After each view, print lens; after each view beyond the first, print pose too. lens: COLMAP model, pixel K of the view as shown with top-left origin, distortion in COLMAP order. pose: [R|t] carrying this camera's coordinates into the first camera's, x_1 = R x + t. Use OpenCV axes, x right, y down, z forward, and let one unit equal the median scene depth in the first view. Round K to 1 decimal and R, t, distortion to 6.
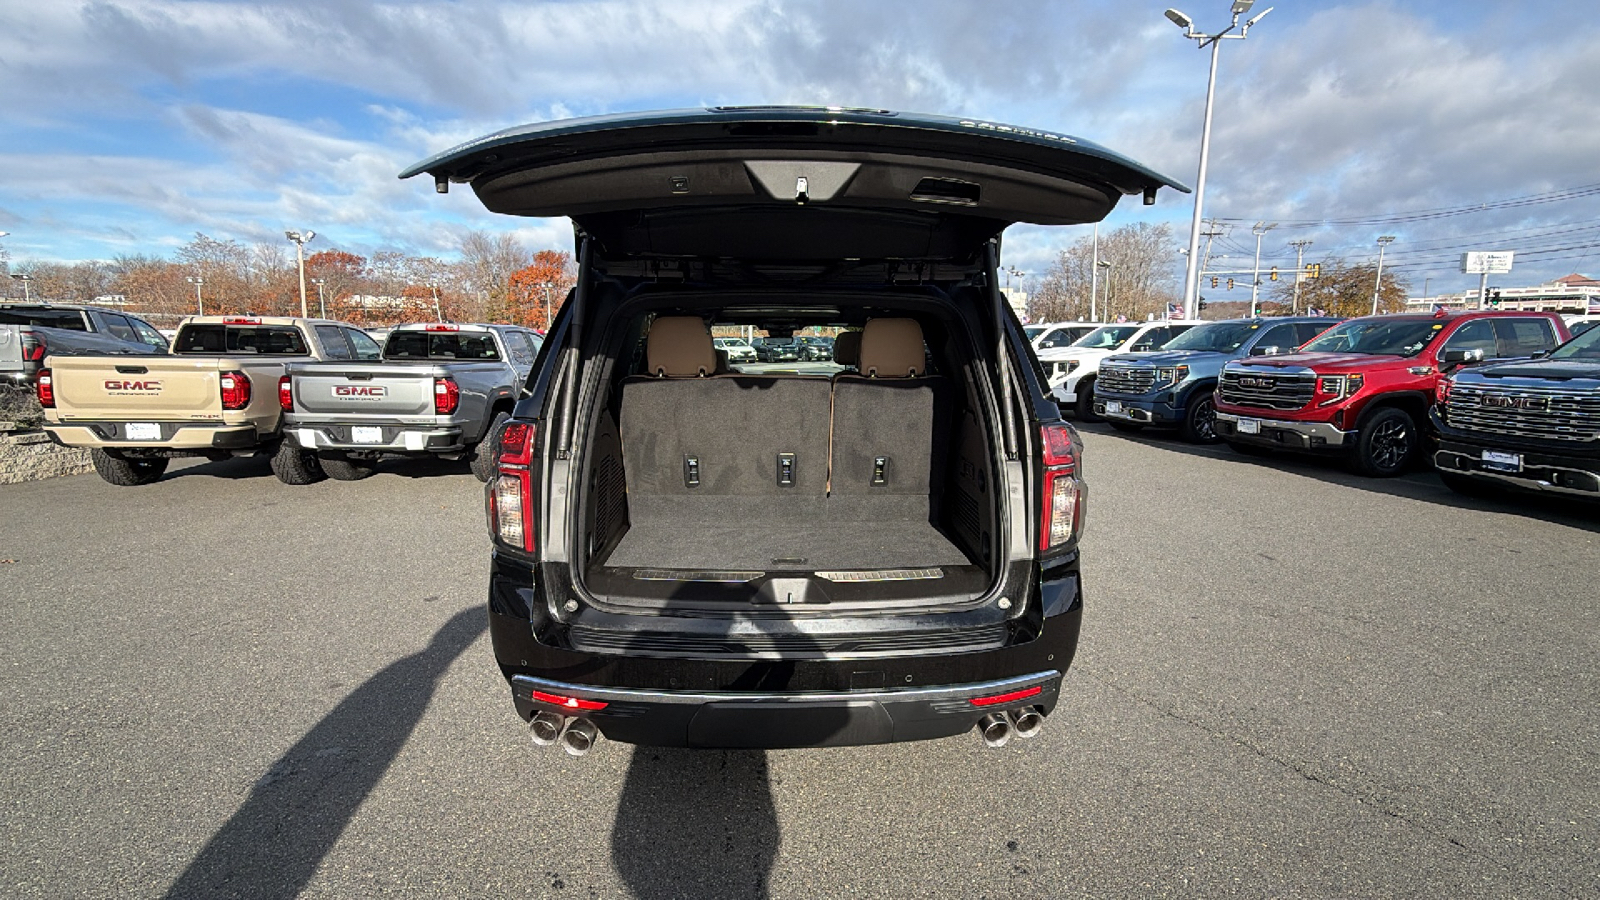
lens RADIAL K [[729.1, 0, 796.4], [0, 729.1, 449.3], [0, 0, 1]] dist [0.005356, -0.002571]
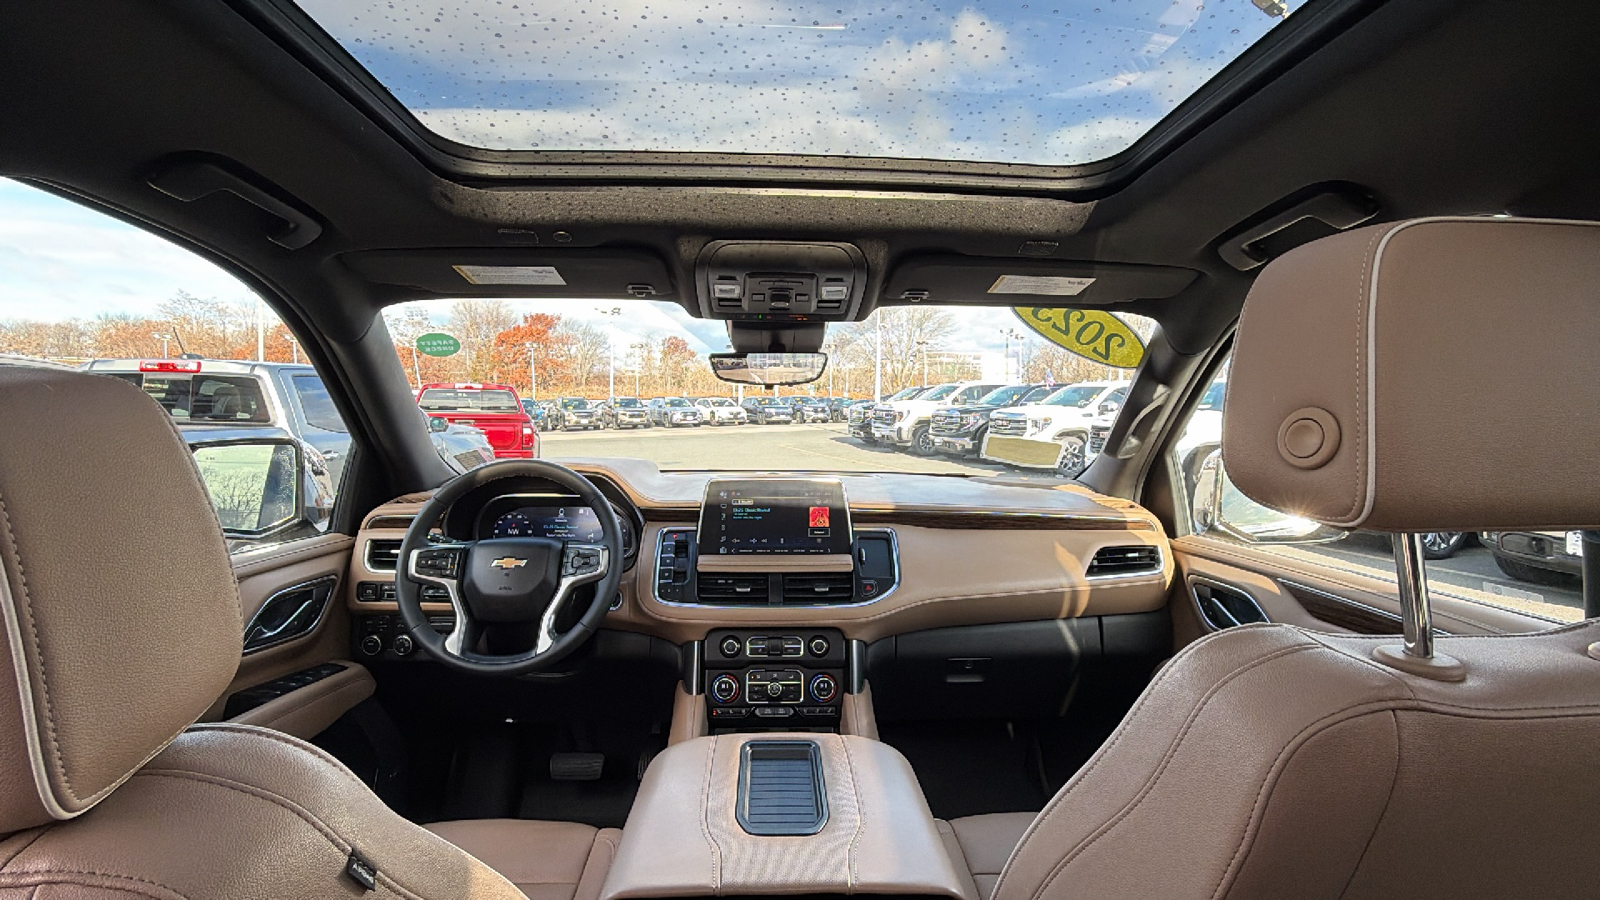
lens RADIAL K [[729.1, 0, 800.8], [0, 729.1, 453.5], [0, 0, 1]] dist [0.005356, -0.002571]
pose [[0.999848, 0.004475, 0.016854, -0.009490], [-0.003144, 0.996934, -0.078190, -0.063222], [-0.017152, 0.078125, 0.996796, 0.478792]]
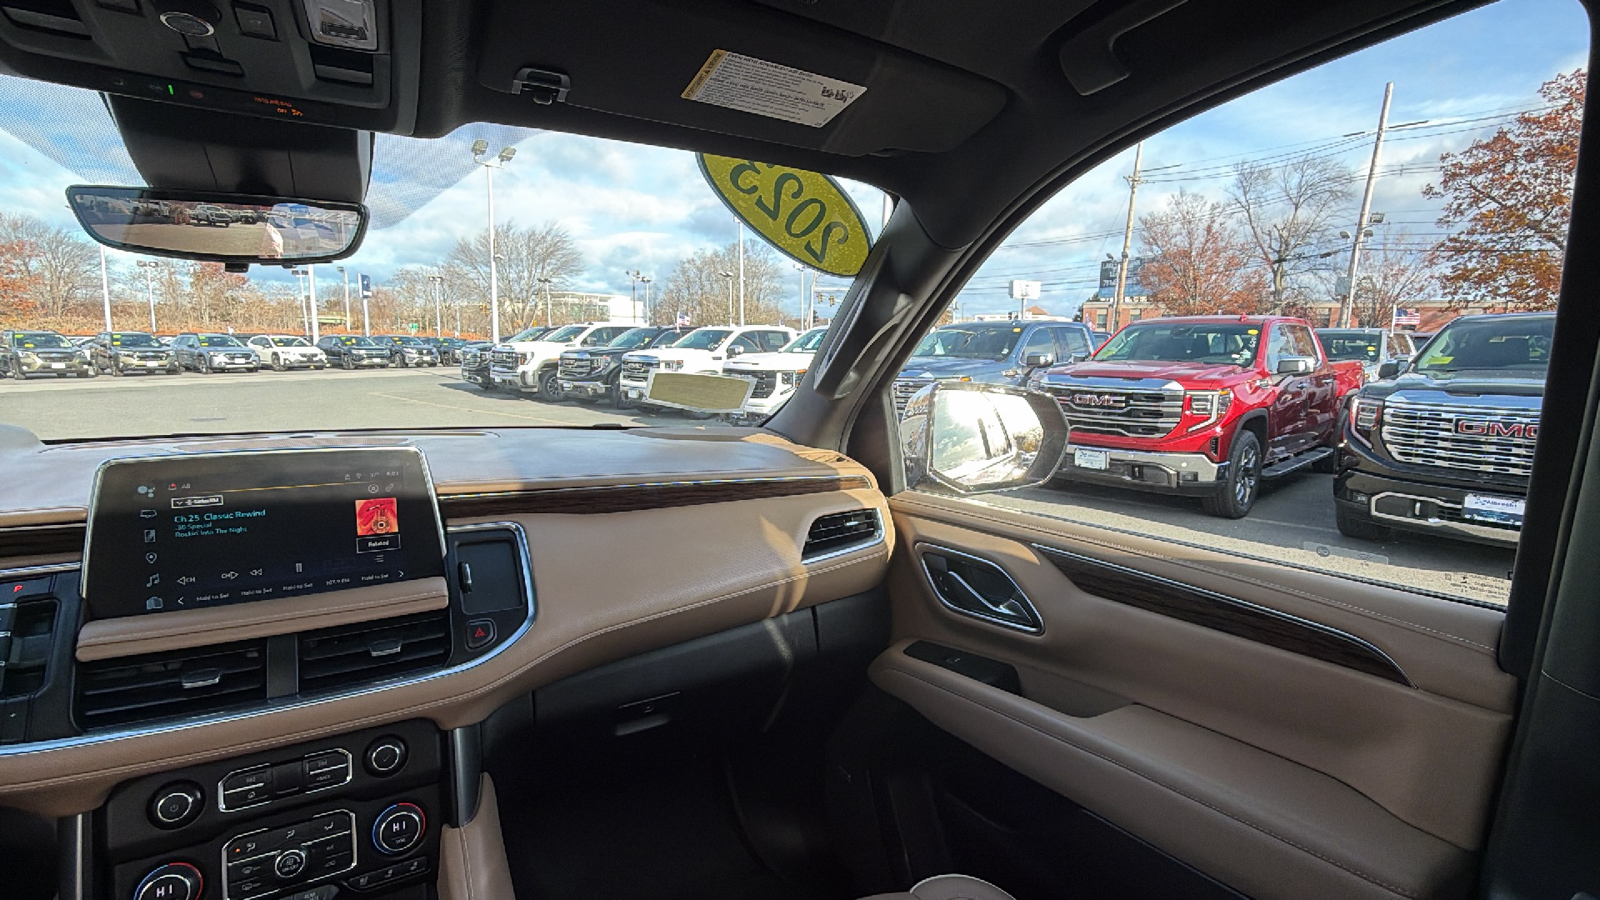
lens RADIAL K [[729.1, 0, 800.2], [0, 729.1, 448.3], [0, 0, 1]] dist [0.005356, -0.002571]
pose [[0.871699, -0.050833, 0.487398, 0.000656], [0.056045, 0.998421, 0.003896, -0.068180], [-0.486826, 0.023920, 0.873171, 0.545657]]
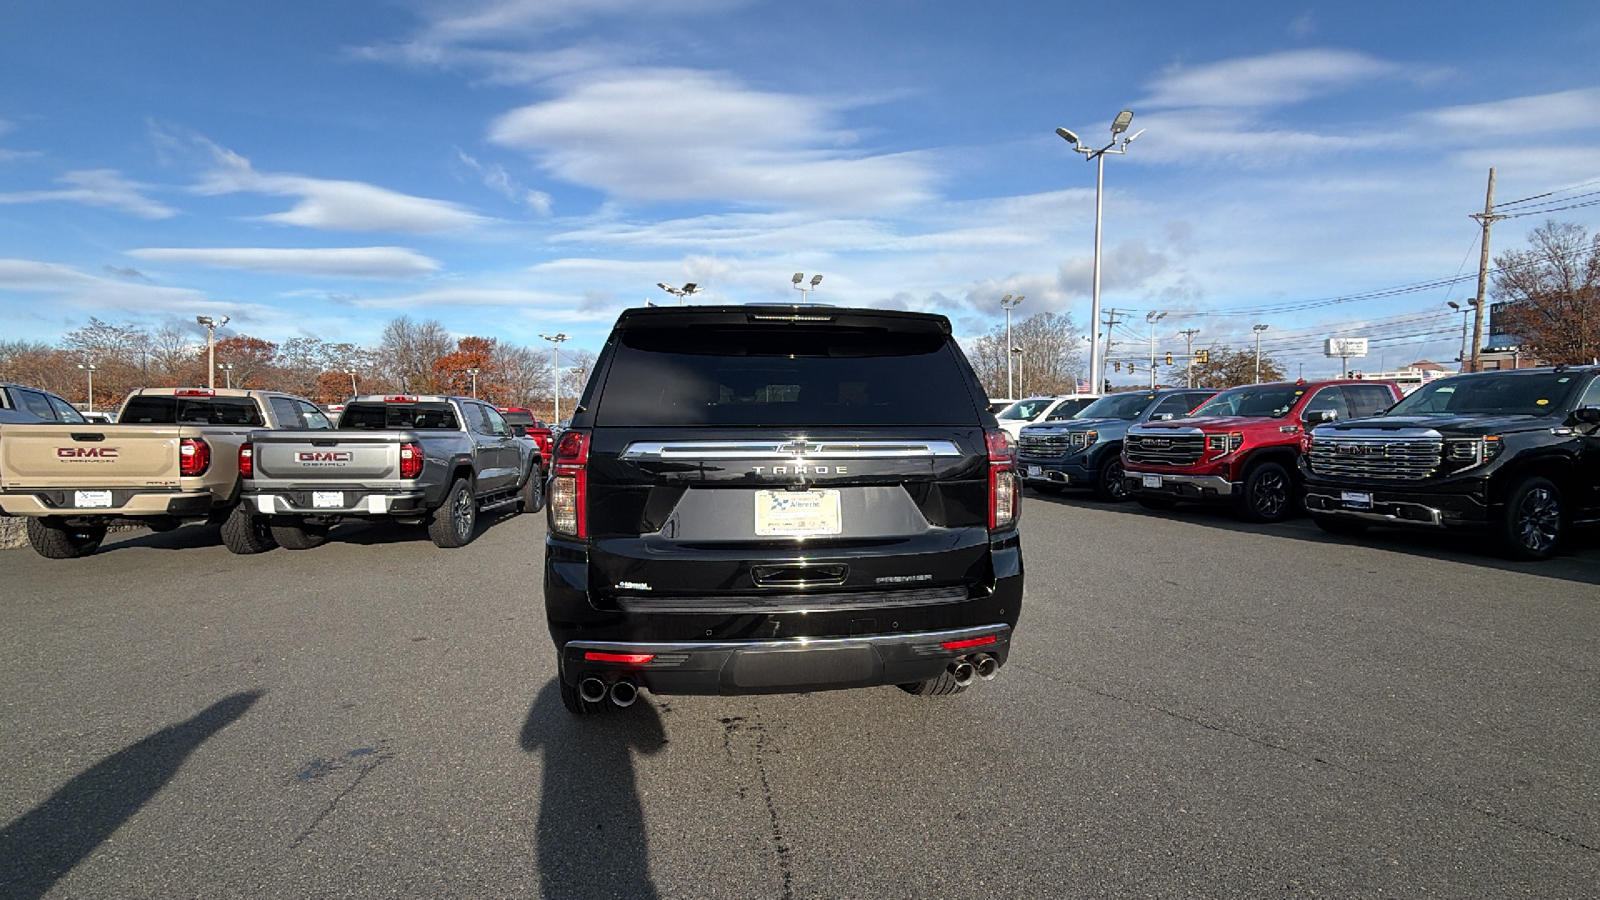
lens RADIAL K [[729.1, 0, 796.6], [0, 729.1, 444.6], [0, 0, 1]] dist [0.005356, -0.002571]
pose [[0.995308, -0.012035, 0.096002, -0.032384], [0.023499, 0.992593, -0.119195, 0.036161], [-0.093856, 0.120892, 0.988219, -0.066257]]
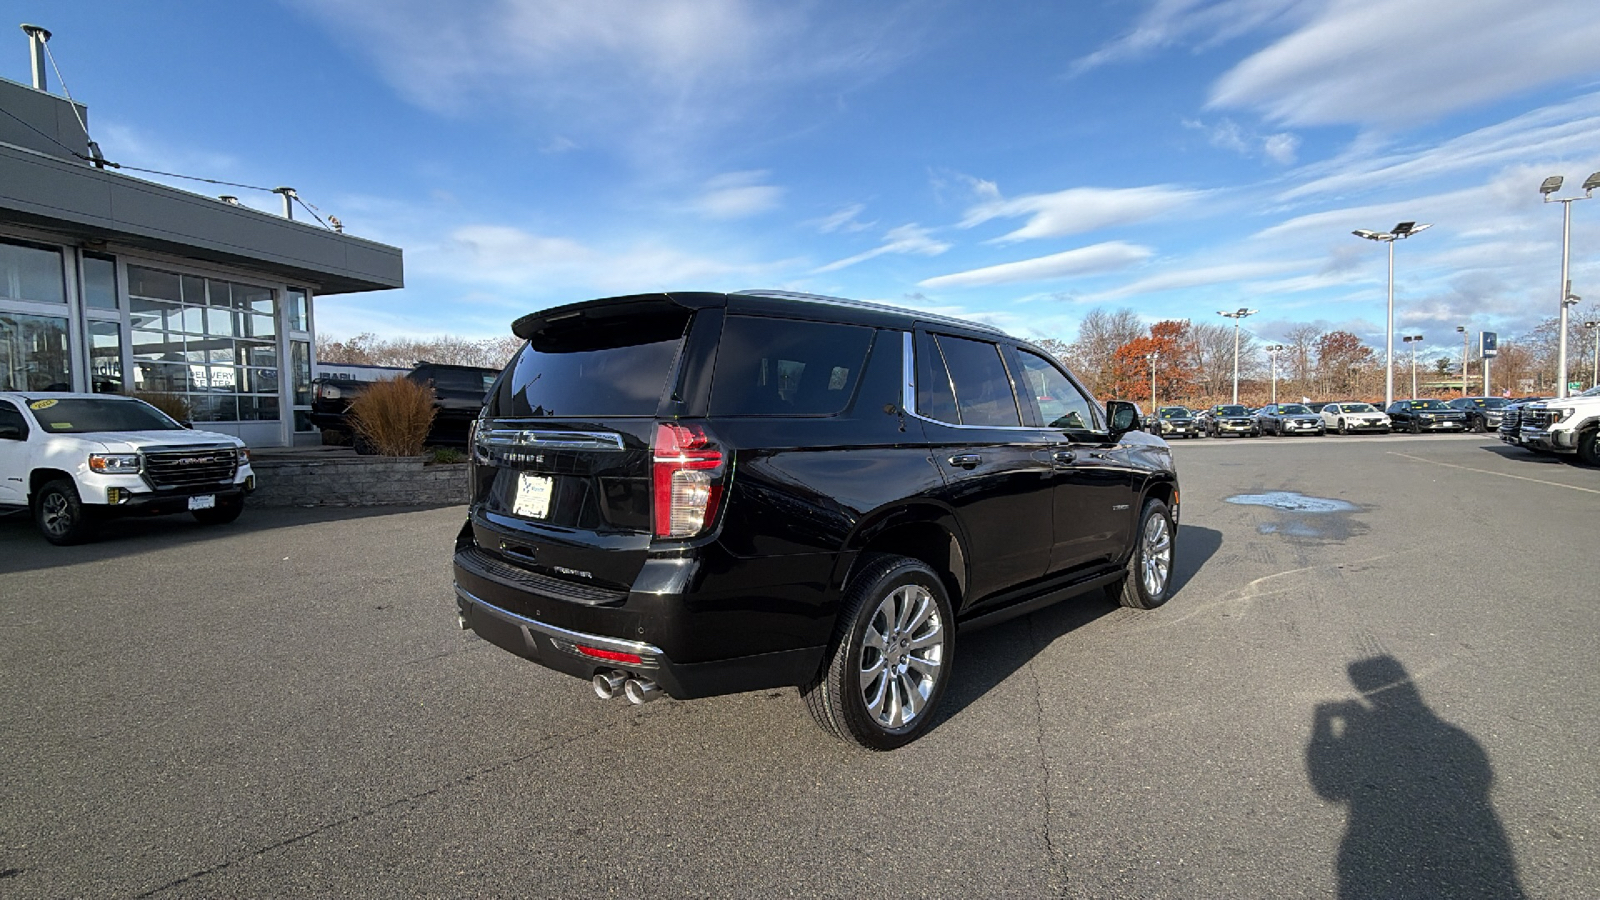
lens RADIAL K [[729.1, 0, 812.1], [0, 729.1, 469.7], [0, 0, 1]] dist [0.005356, -0.002571]
pose [[0.702034, 0.037800, -0.711140, 0.373299], [-0.089694, 0.995332, -0.035639, 0.013928], [0.706473, 0.088805, 0.702147, 0.114324]]
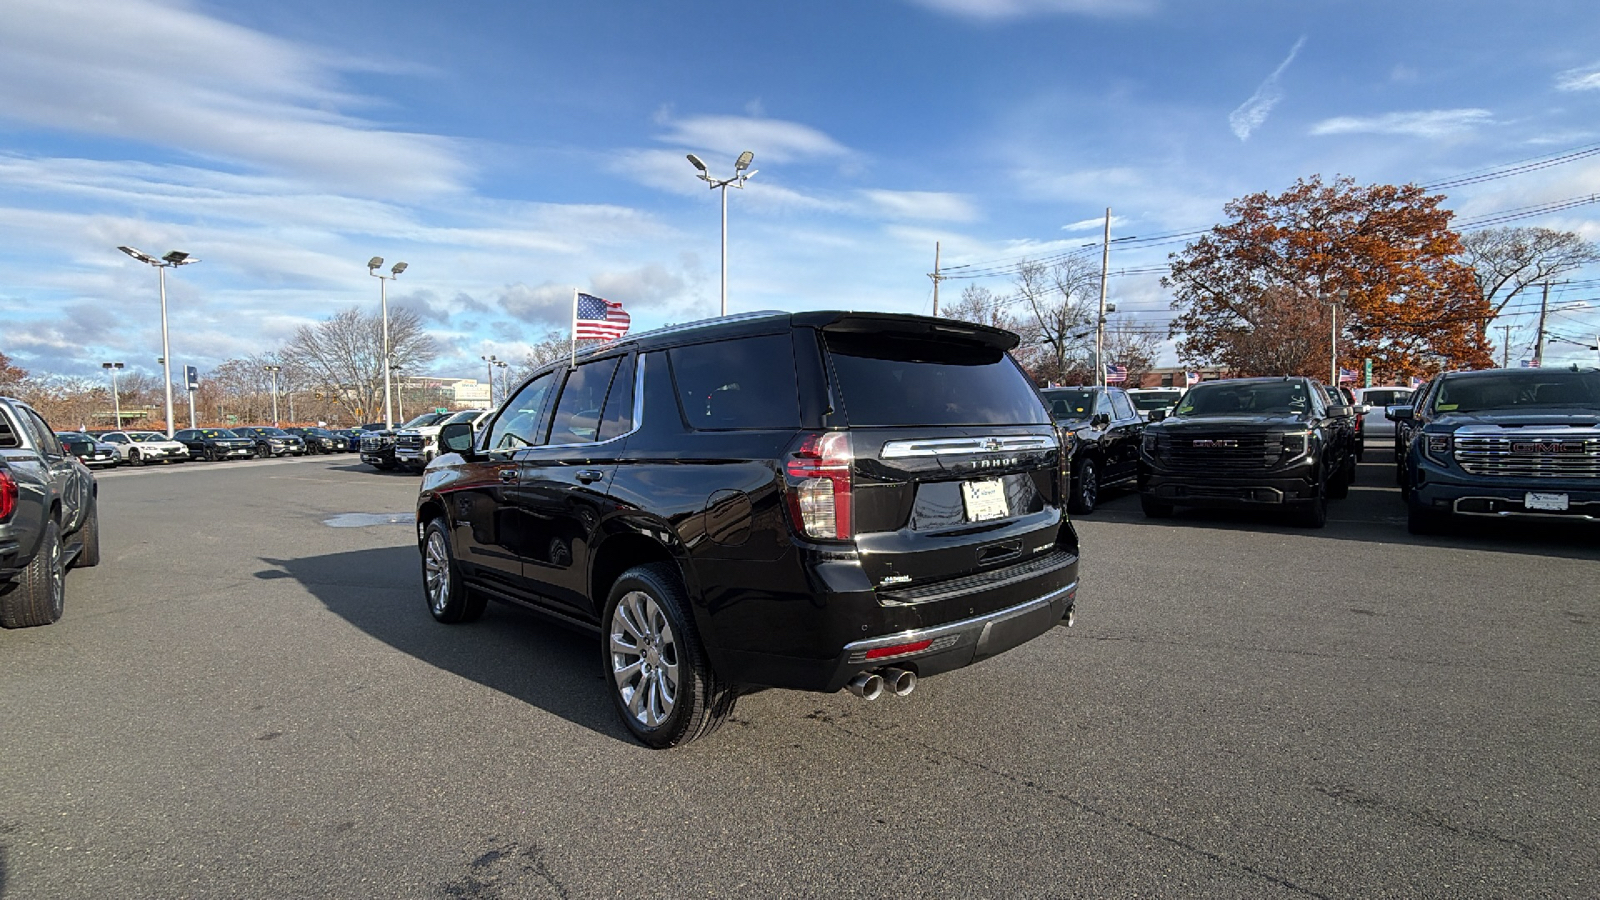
lens RADIAL K [[729.1, 0, 795.2], [0, 729.1, 449.3], [0, 0, 1]] dist [0.005356, -0.002571]
pose [[0.764815, -0.037881, 0.643135, -0.331708], [0.116536, 0.989937, -0.080276, 0.019747], [-0.633622, 0.136344, 0.761533, 0.037614]]
